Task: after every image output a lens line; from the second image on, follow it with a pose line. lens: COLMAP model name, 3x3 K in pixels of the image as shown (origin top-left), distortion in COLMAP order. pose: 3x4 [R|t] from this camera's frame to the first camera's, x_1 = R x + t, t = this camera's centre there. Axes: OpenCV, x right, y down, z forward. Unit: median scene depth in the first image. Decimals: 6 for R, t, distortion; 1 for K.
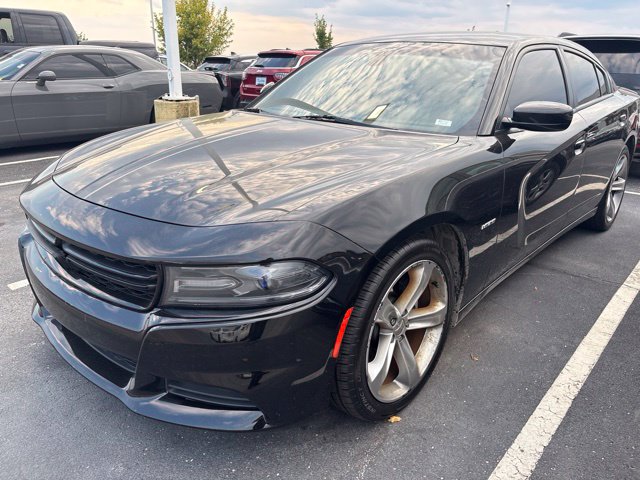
lens RADIAL K [[456.7, 0, 320.0], [0, 456.7, 240.0], [0, 0, 1]] dist [0.007440, 0.003101]
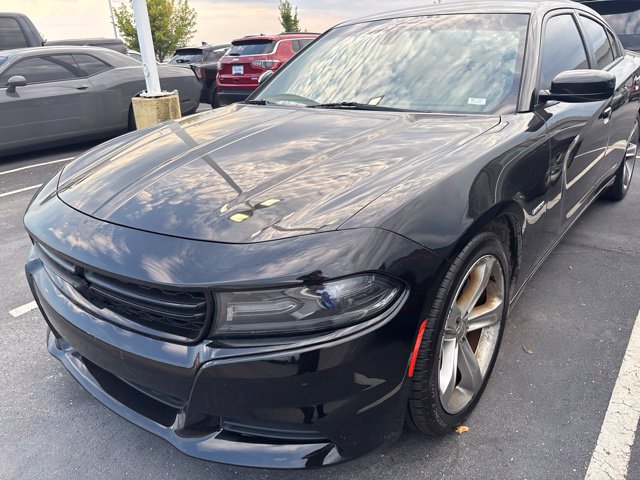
lens RADIAL K [[464.1, 0, 322.7], [0, 464.1, 240.0], [0, 0, 1]] dist [0.007485, -0.001930]
pose [[0.996321, -0.082365, 0.023690, -0.088379], [0.081713, 0.996283, 0.027262, -0.029774], [-0.025847, -0.025226, 0.999348, 0.067904]]
